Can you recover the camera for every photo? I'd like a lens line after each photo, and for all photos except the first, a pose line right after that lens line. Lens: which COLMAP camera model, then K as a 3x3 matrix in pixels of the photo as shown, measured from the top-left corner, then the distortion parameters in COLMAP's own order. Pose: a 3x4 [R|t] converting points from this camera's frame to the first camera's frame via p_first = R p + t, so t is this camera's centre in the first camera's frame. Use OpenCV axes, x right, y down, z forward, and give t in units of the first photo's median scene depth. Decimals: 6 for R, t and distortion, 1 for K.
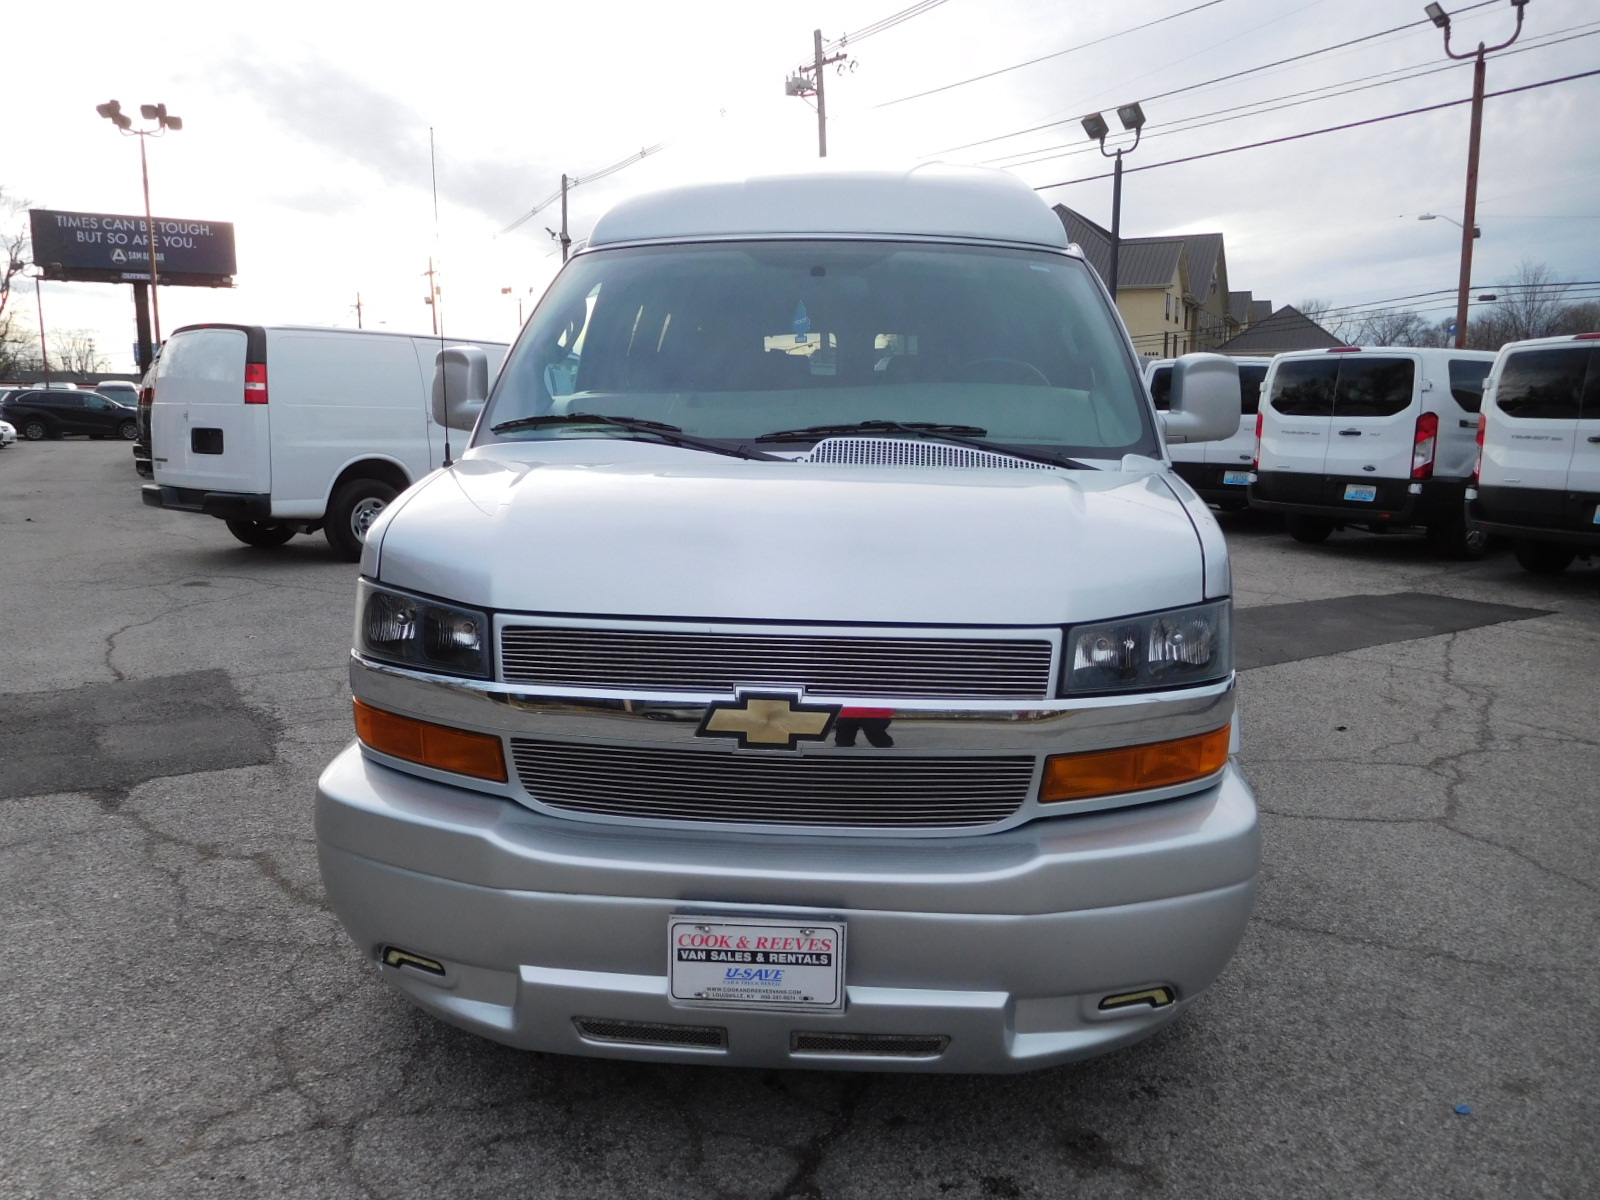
lens RADIAL K [[1200.4, 0, 793.3], [0, 1200.4, 601.4], [0, 0, 1]] dist [-0.014558, 0.008538]
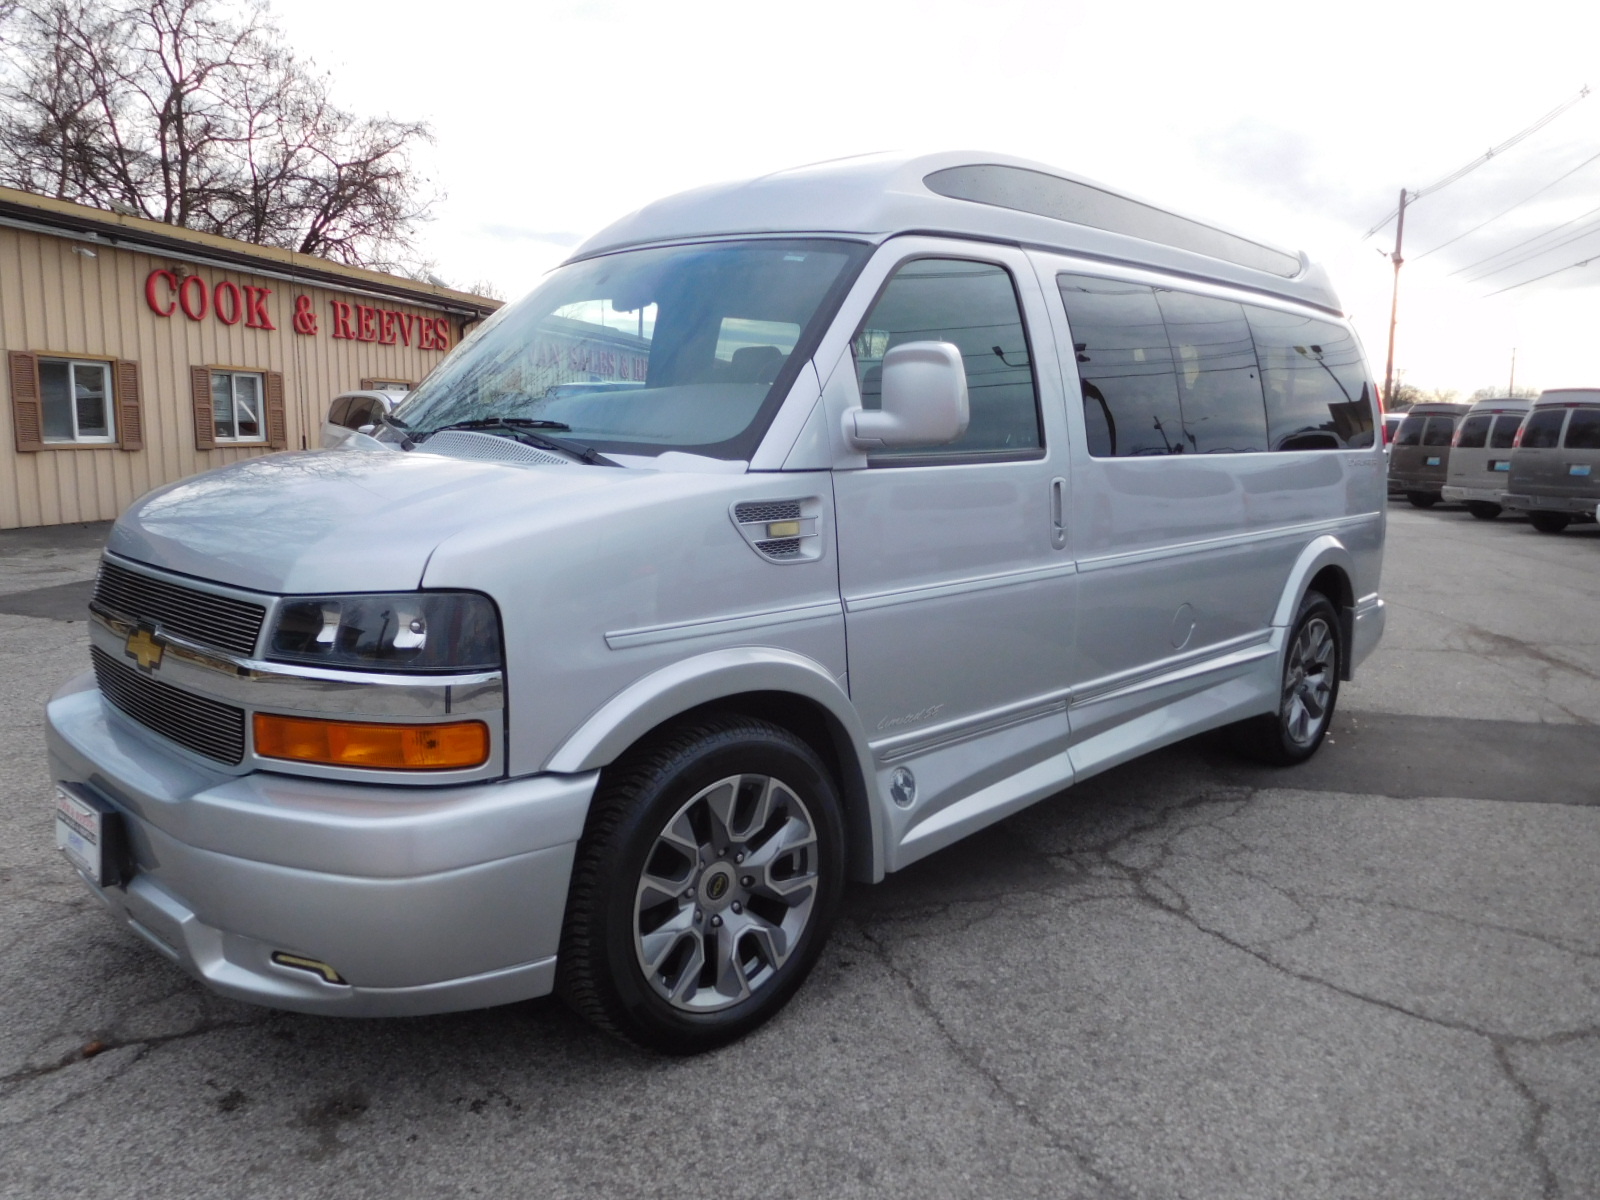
lens RADIAL K [[1200.4, 0, 792.3], [0, 1200.4, 595.7], [0, 0, 1]] dist [-0.014558, 0.008538]
pose [[0.762431, 0.087436, -0.641135, 0.962485], [-0.109881, 0.993933, 0.004880, -0.026299], [0.637672, 0.066728, 0.767413, 0.356362]]
